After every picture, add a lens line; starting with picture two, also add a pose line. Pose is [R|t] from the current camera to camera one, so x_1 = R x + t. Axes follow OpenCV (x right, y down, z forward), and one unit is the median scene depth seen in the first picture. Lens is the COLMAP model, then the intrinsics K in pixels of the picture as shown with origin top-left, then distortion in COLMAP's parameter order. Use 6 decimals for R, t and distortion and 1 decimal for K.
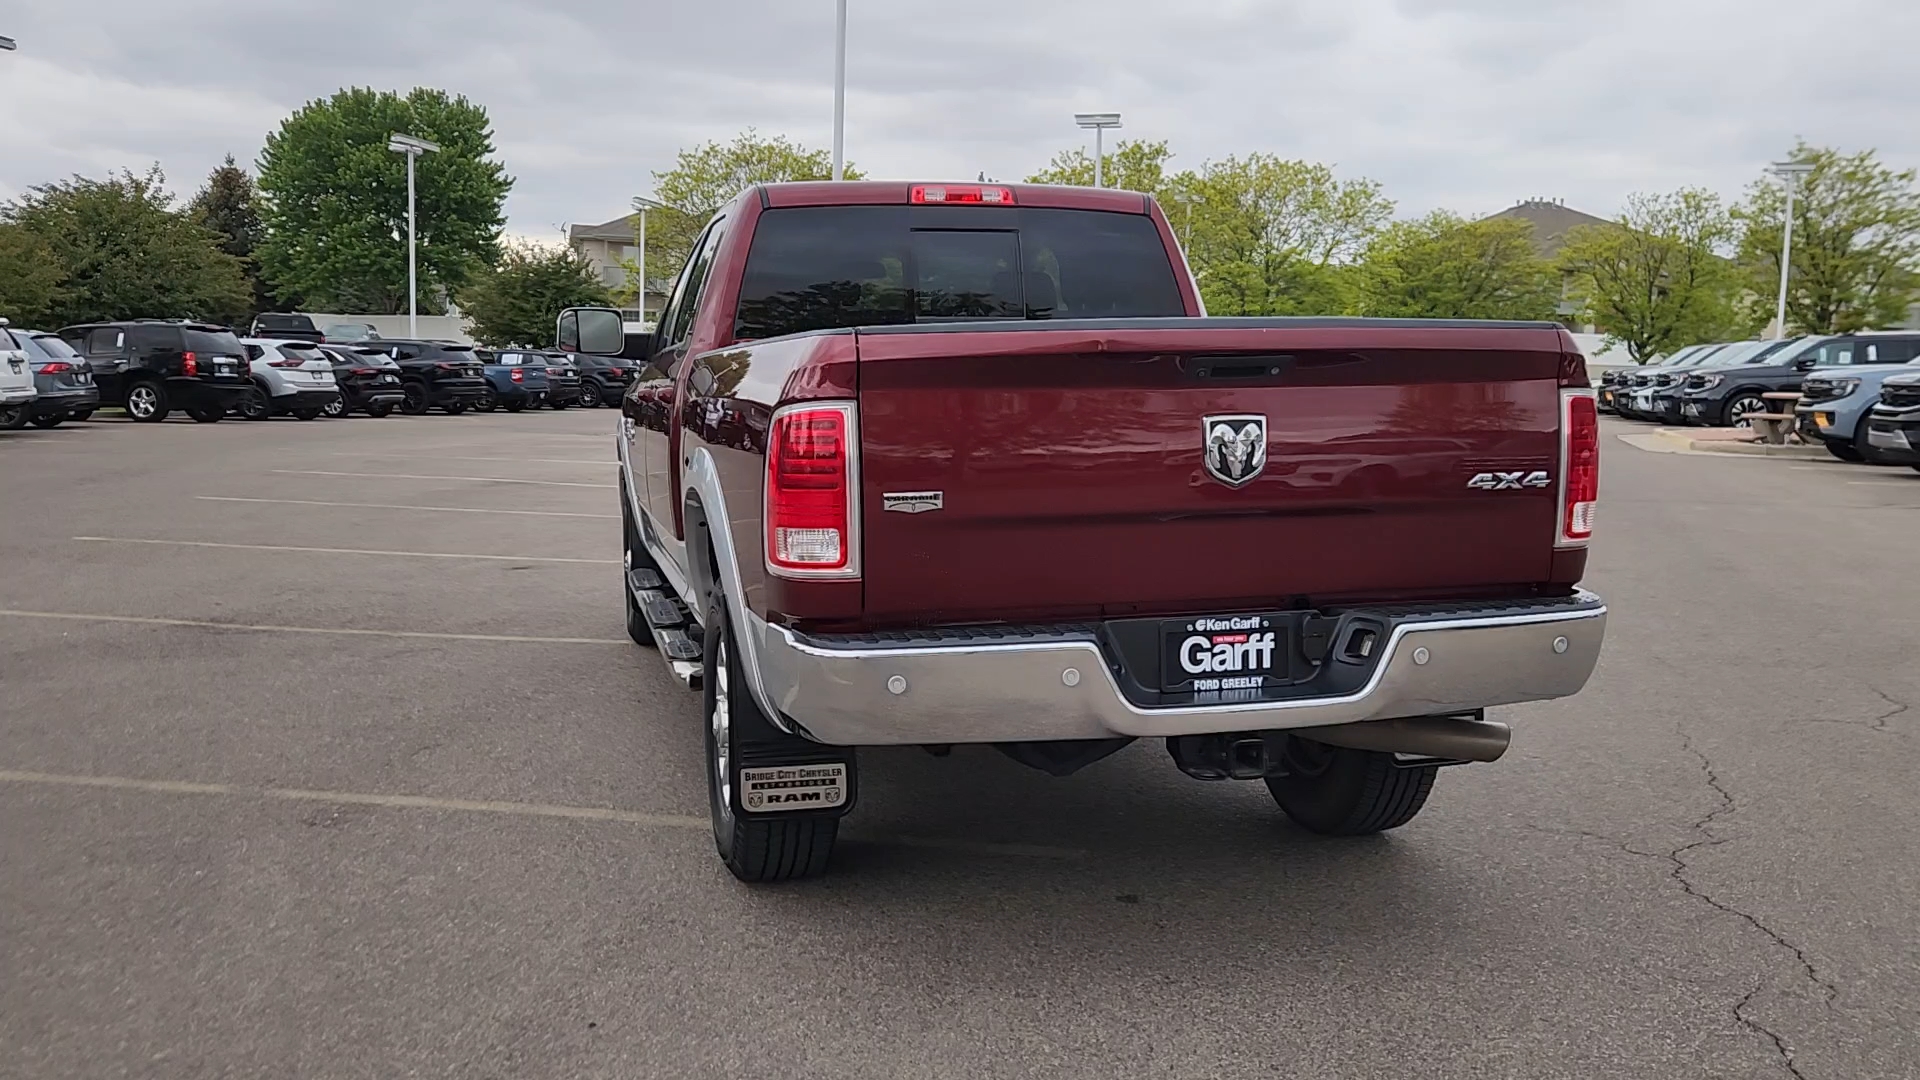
lens RADIAL K [[1620.9, 0, 949.9], [0, 1620.9, 542.6], [0, 0, 1]] dist [0.035759, -0.021479]
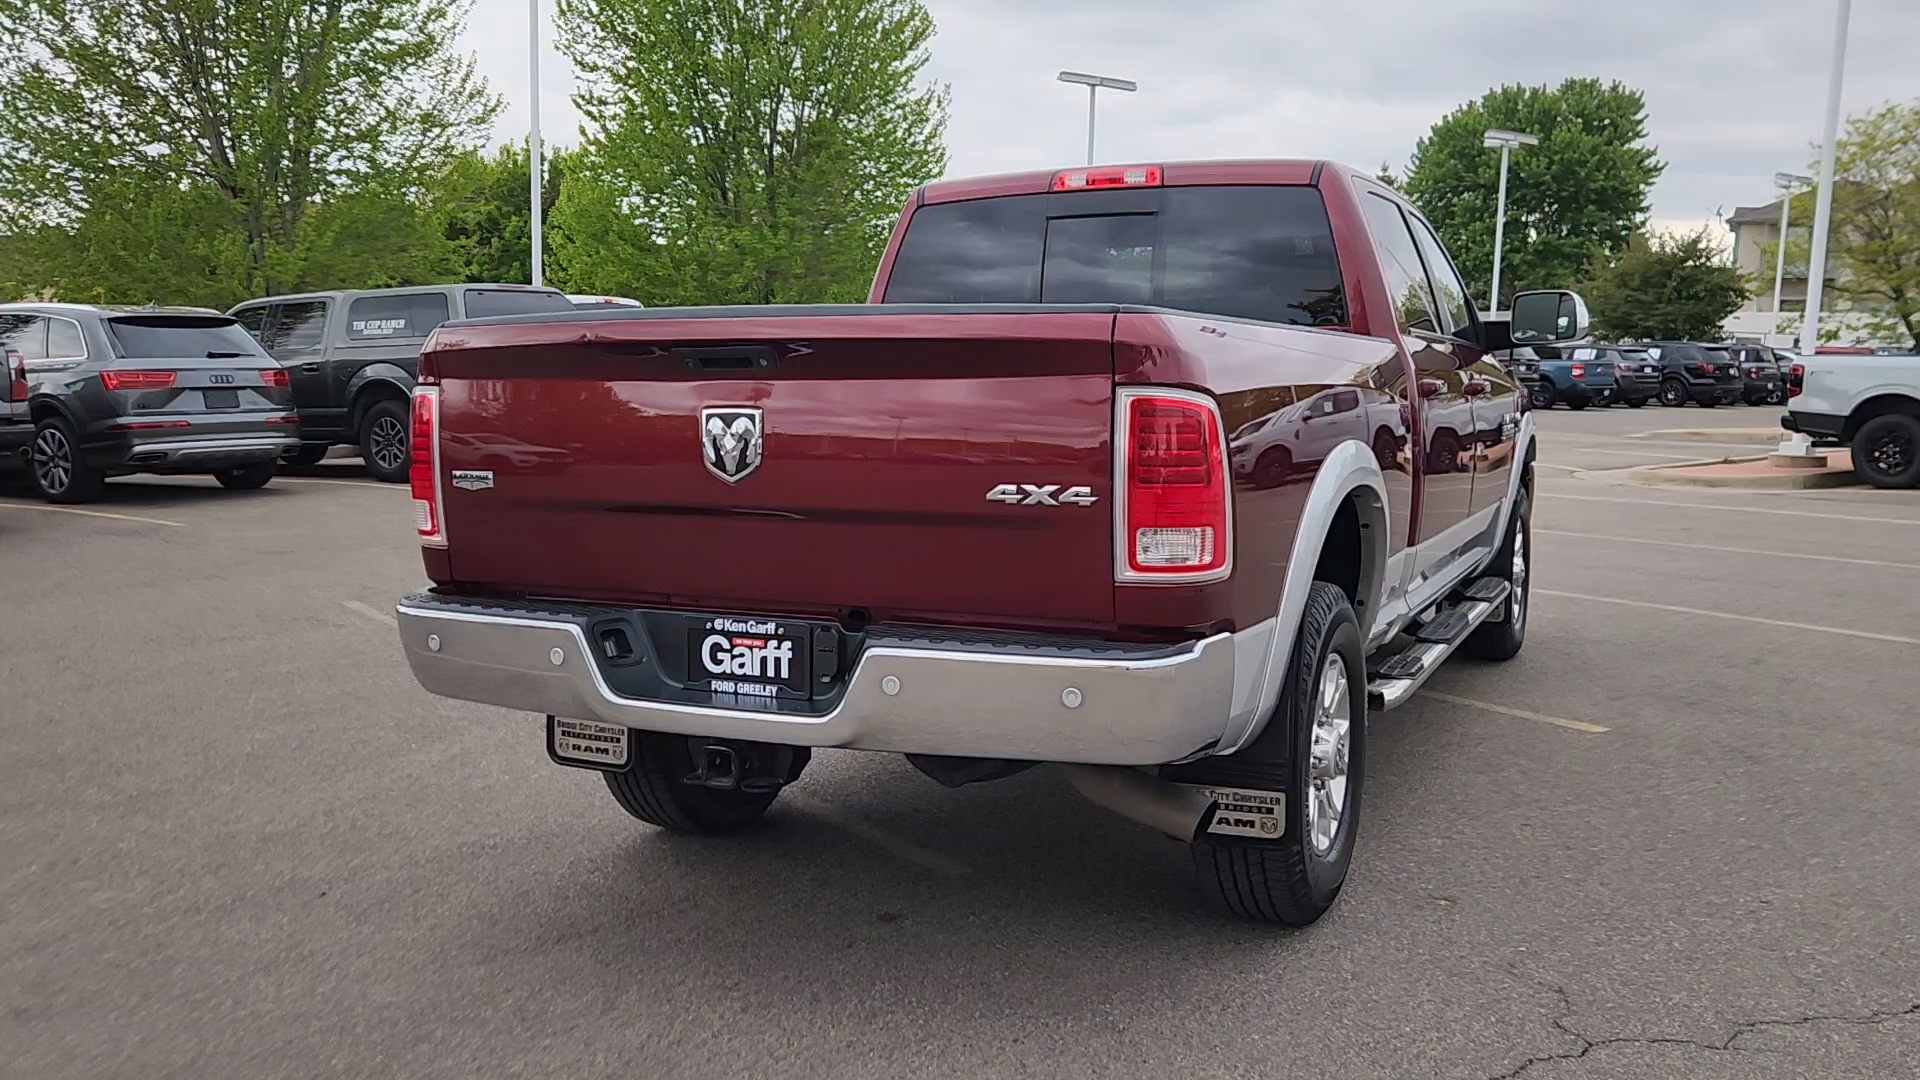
lens RADIAL K [[1620.9, 0, 952.1], [0, 1620.9, 538.2], [0, 0, 1]] dist [0.035759, -0.021479]
pose [[0.765117, 0.071948, -0.639860, 0.688355], [-0.072174, 0.997058, 0.025810, -0.027858], [0.639834, 0.026433, 0.768058, 0.268570]]
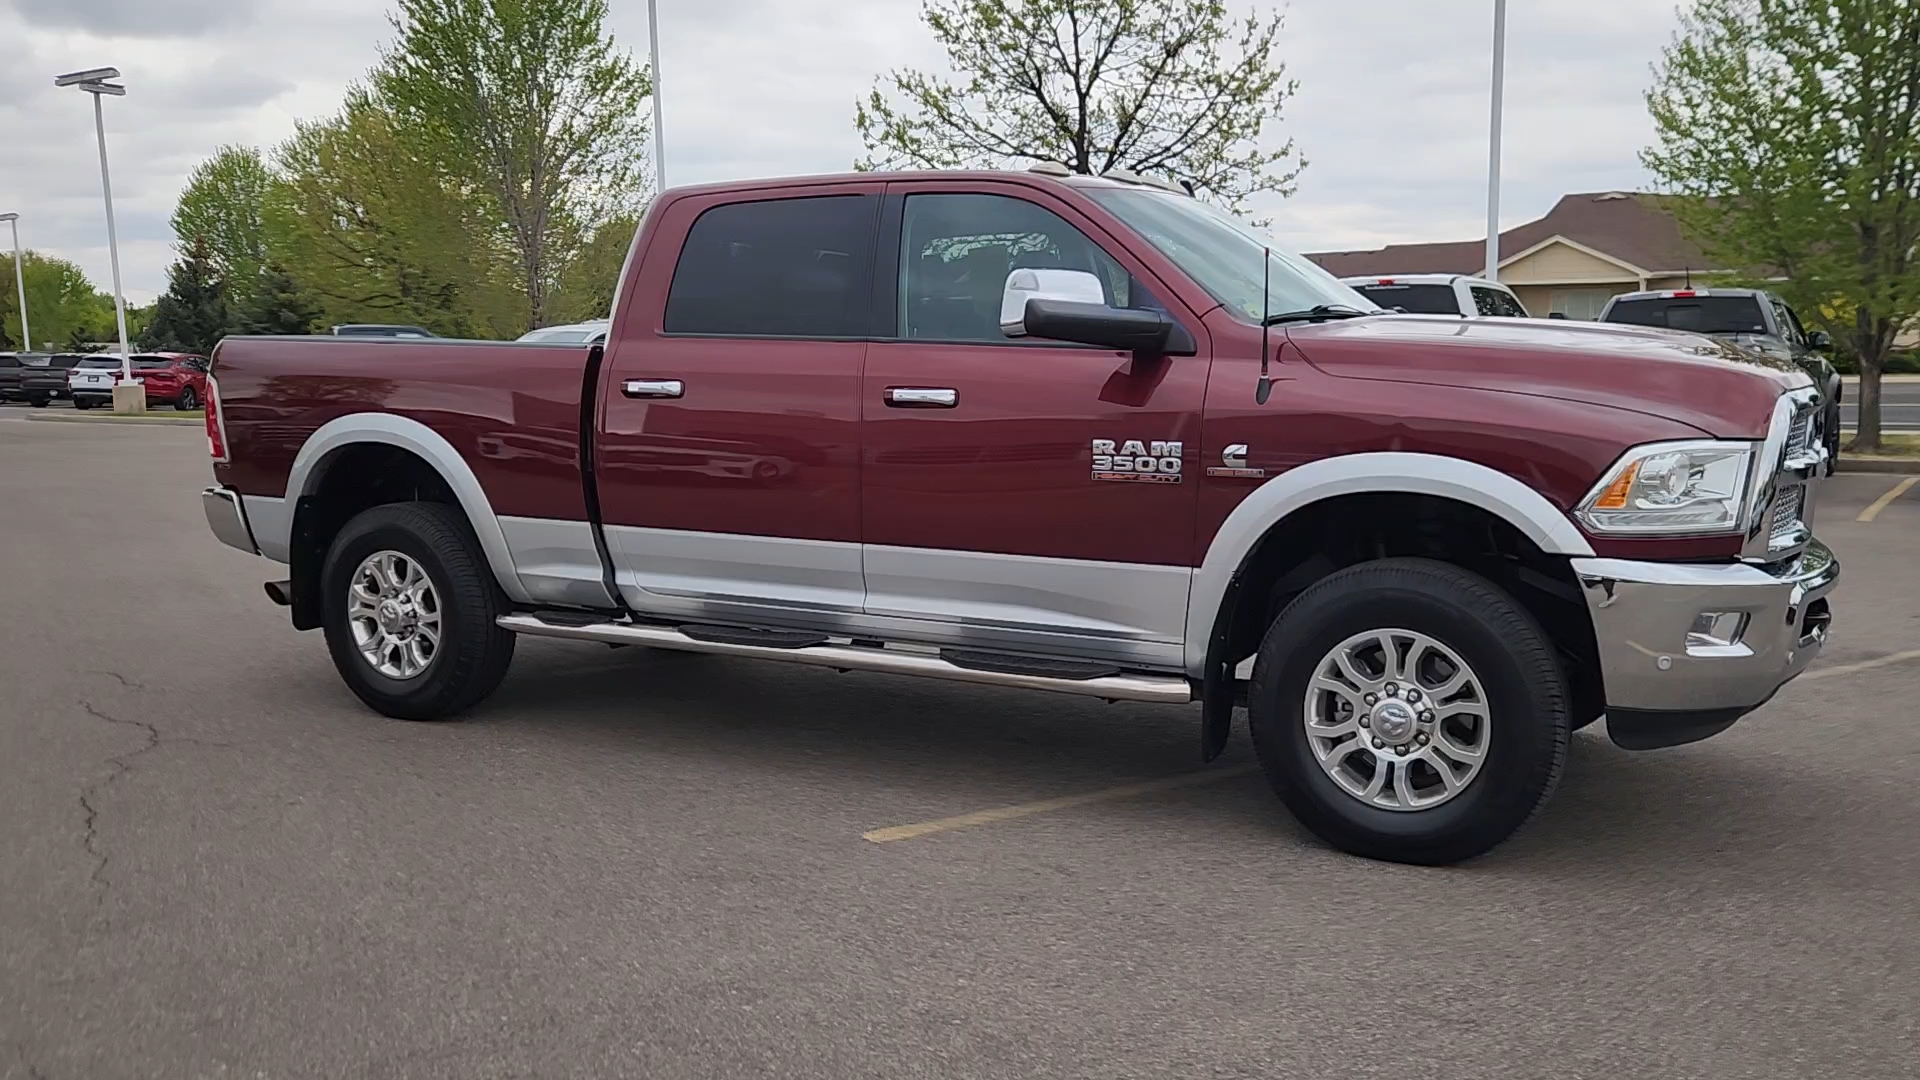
lens RADIAL K [[1620.9, 0, 954.0], [0, 1620.9, 546.9], [0, 0, 1]] dist [0.035759, -0.021479]
pose [[-0.689533, 0.089729, -0.718674, 0.947956], [-0.076444, 0.977736, 0.195418, -0.266509], [0.720208, 0.189686, -0.667322, 2.350047]]
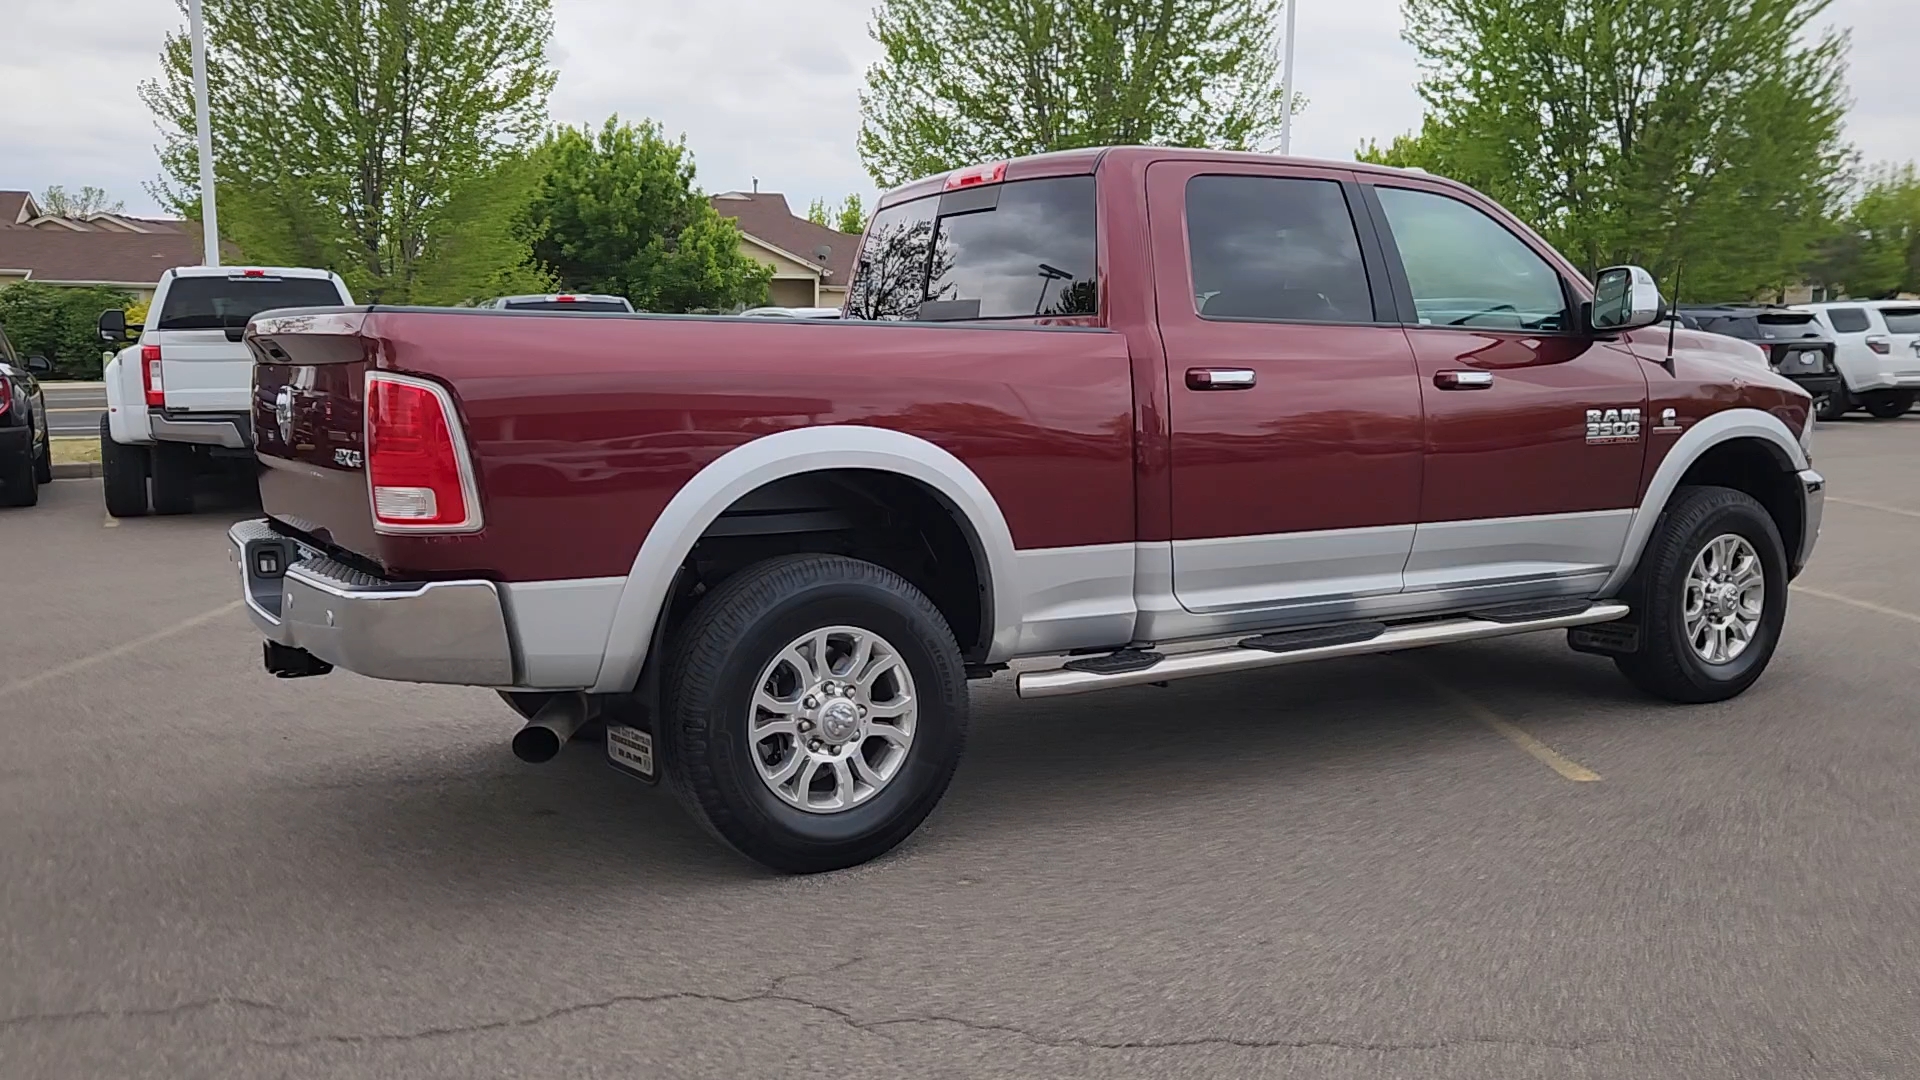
lens RADIAL K [[1620.9, 0, 953.0], [0, 1620.9, 538.9], [0, 0, 1]] dist [0.035759, -0.021479]
pose [[0.291634, 0.109703, -0.950218, 1.194845], [-0.102125, 0.991294, 0.083102, -0.092486], [0.951063, 0.072805, 0.300298, 0.862572]]
